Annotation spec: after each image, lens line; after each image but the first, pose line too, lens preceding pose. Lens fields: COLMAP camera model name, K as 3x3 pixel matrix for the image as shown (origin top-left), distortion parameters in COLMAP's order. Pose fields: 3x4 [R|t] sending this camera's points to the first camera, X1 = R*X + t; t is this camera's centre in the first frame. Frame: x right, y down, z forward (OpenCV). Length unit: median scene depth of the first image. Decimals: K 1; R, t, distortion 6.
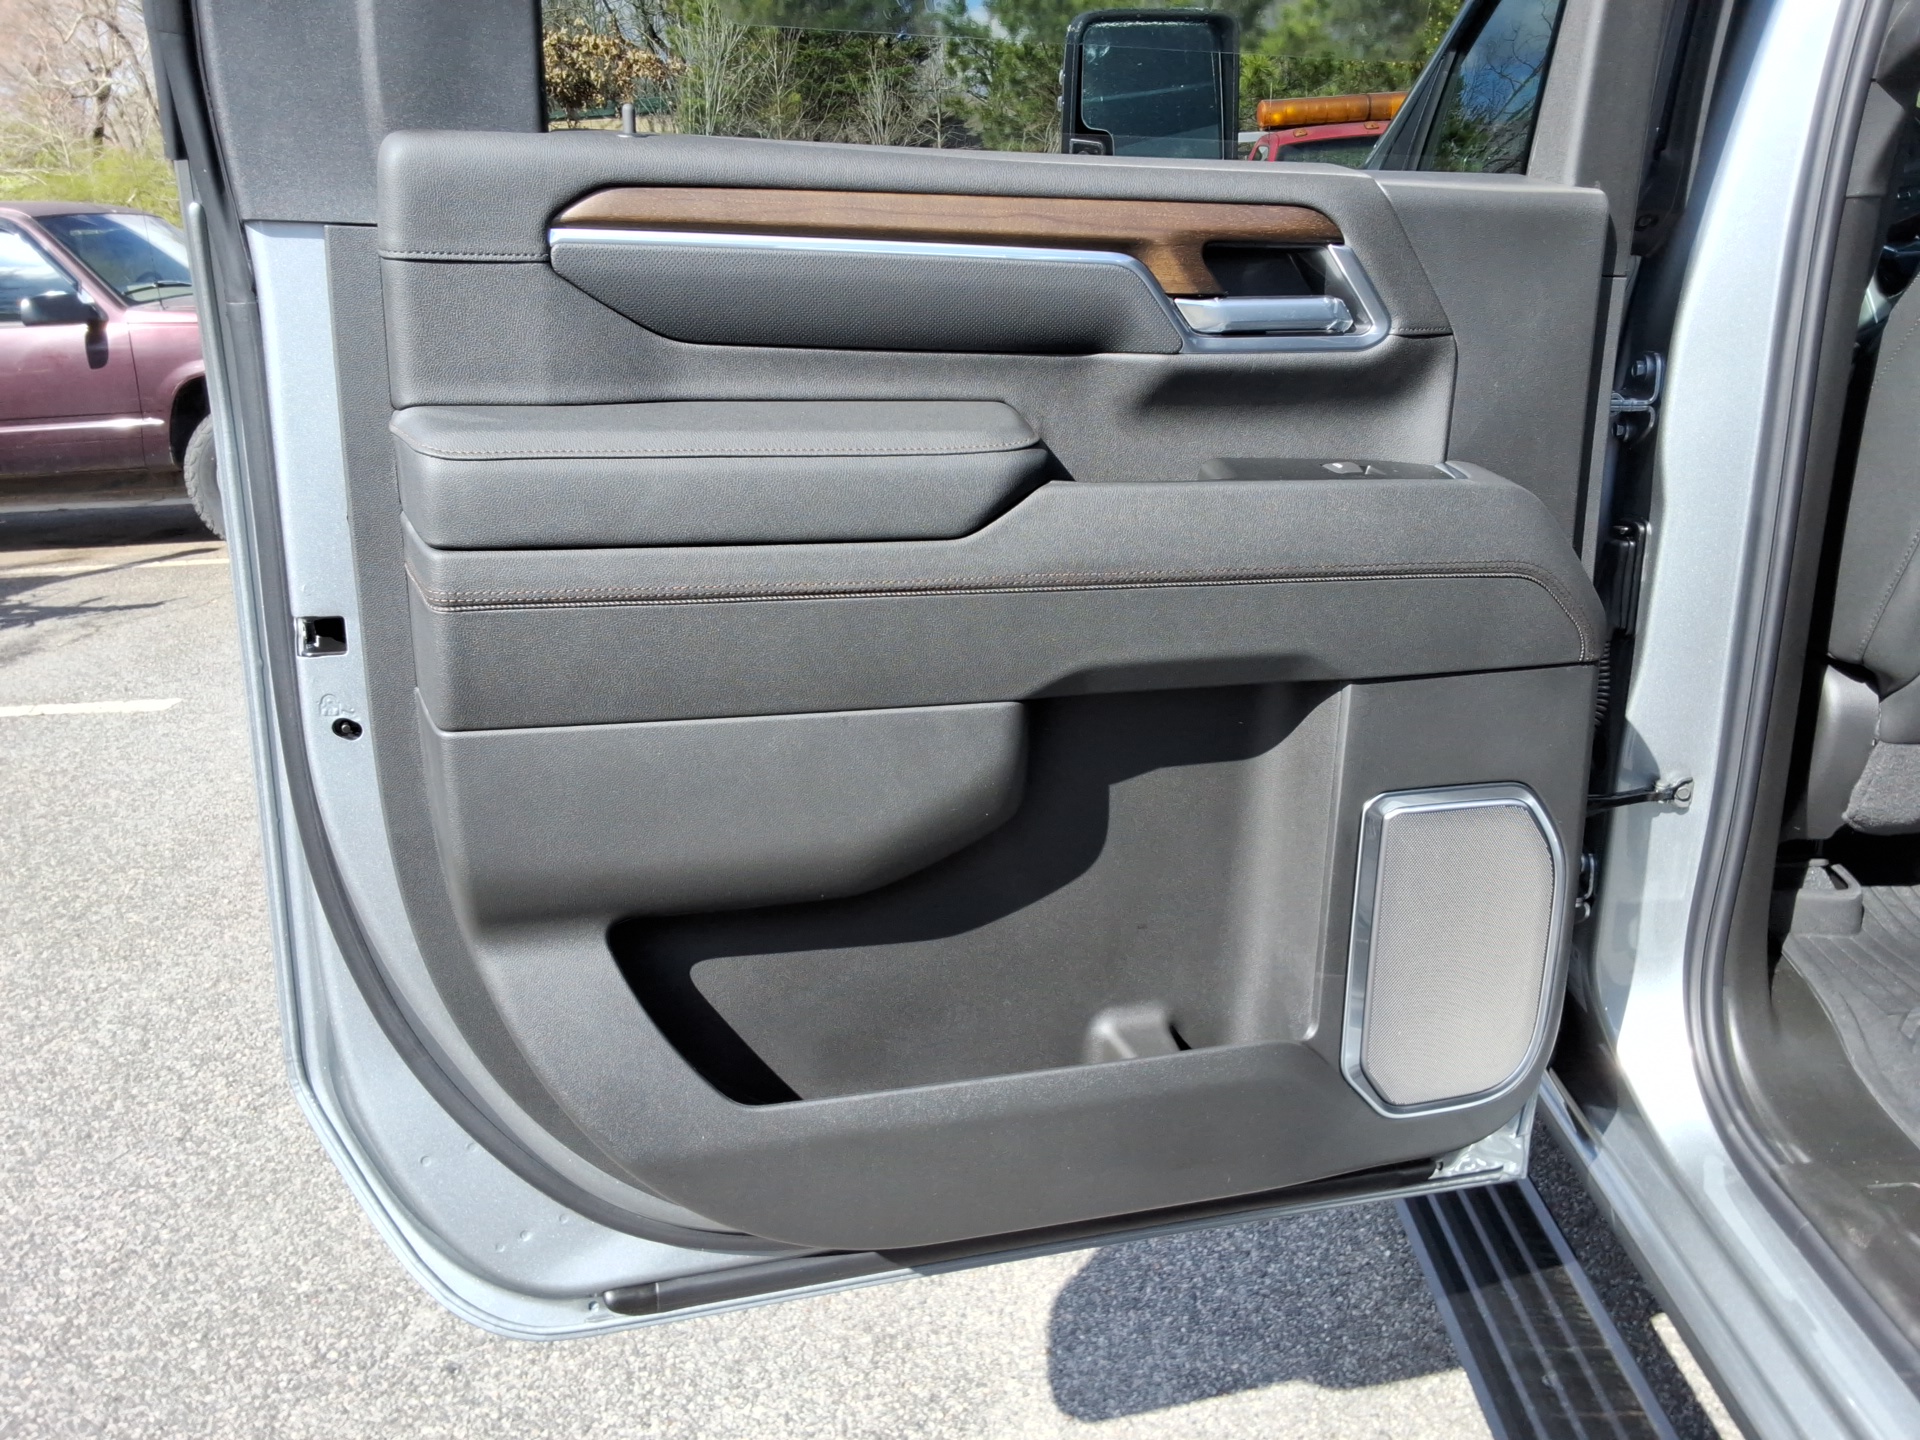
lens RADIAL K [[1526.9, 0, 975.7], [0, 1526.9, 714.8], [0, 0, 1]] dist [0.110150, -0.165574]
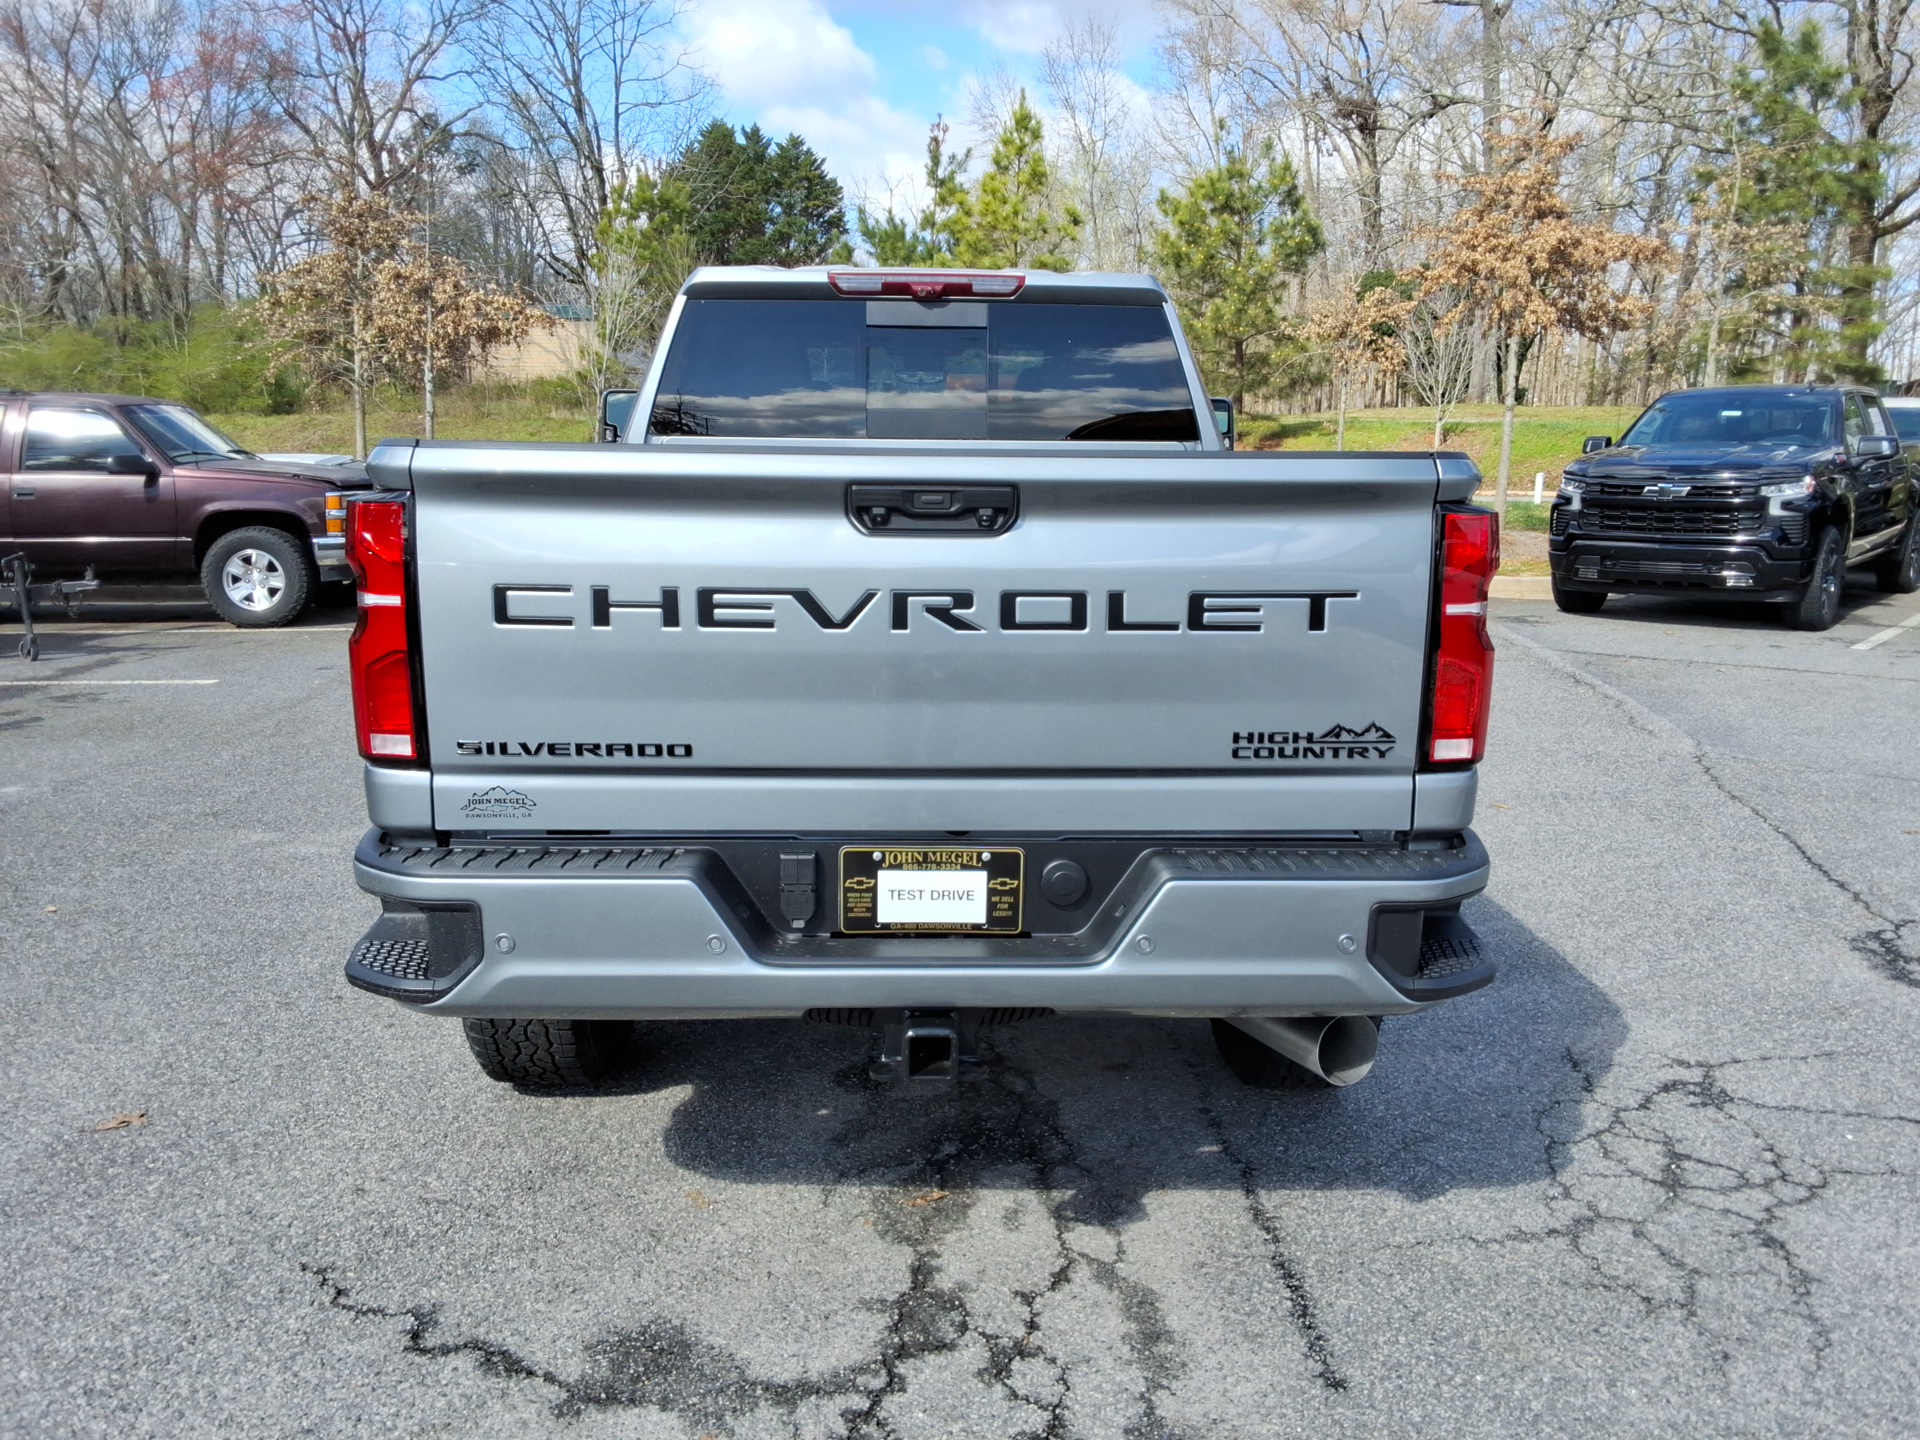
lens RADIAL K [[1524.6, 0, 974.5], [0, 1524.6, 723.5], [0, 0, 1]] dist [0.116377, -0.175036]
pose [[0.997645, 0.038821, 0.056554, 0.039718], [-0.031697, 0.992046, -0.121817, 0.035702], [-0.060833, 0.119738, 0.990940, -0.126489]]
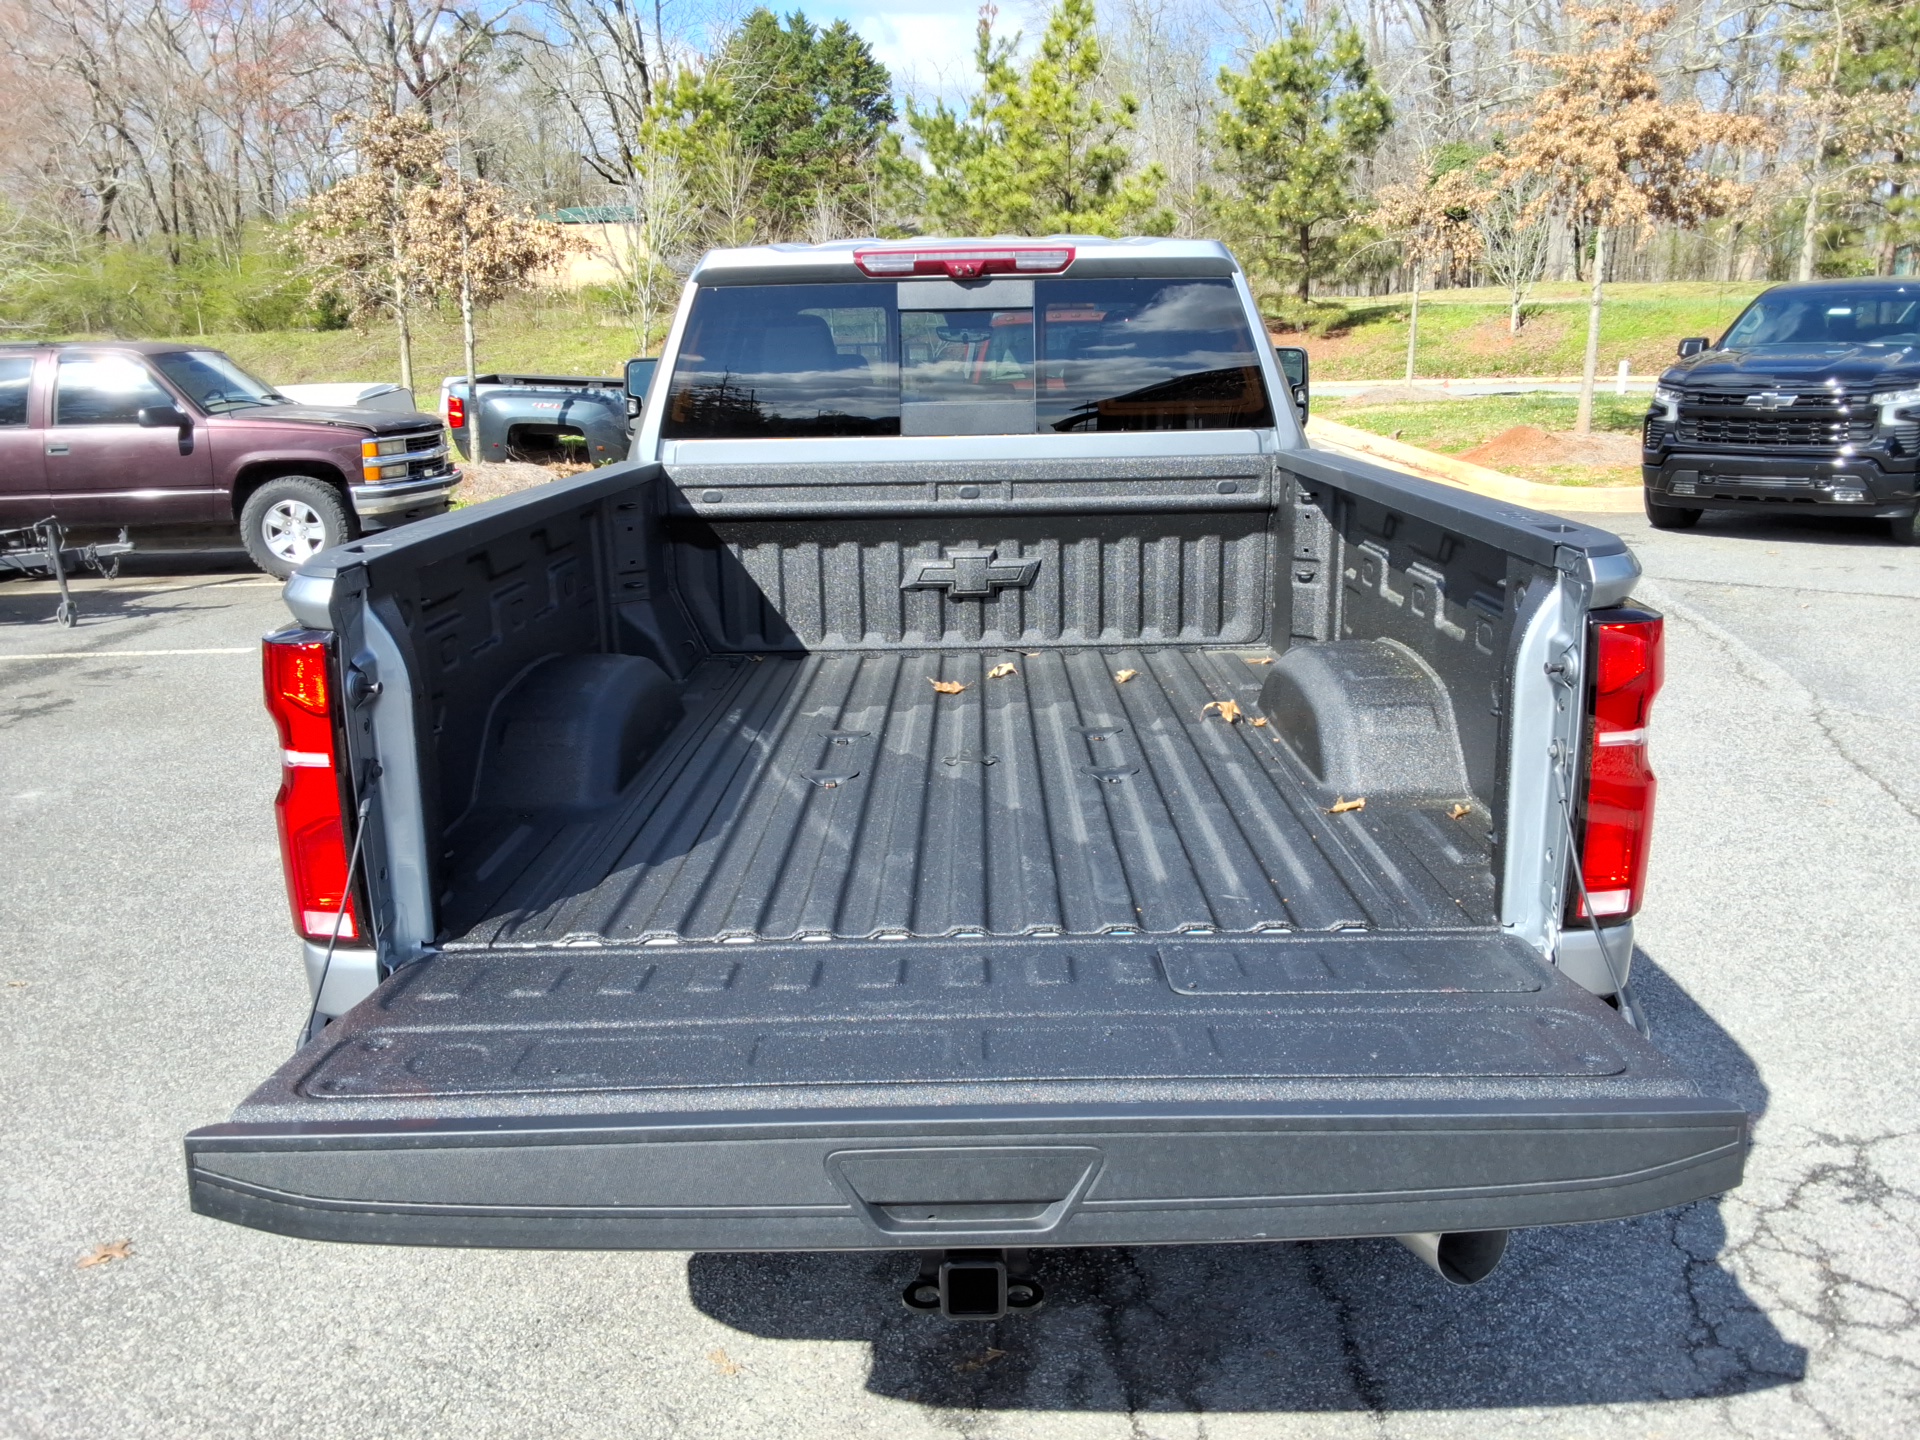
lens RADIAL K [[1526.9, 0, 975.7], [0, 1526.9, 714.8], [0, 0, 1]] dist [0.110150, -0.165574]
pose [[0.999703, 0.016374, 0.018026, 0.040925], [-0.015296, 0.998176, -0.058405, 0.023848], [-0.018949, 0.058112, 0.998130, -0.115417]]
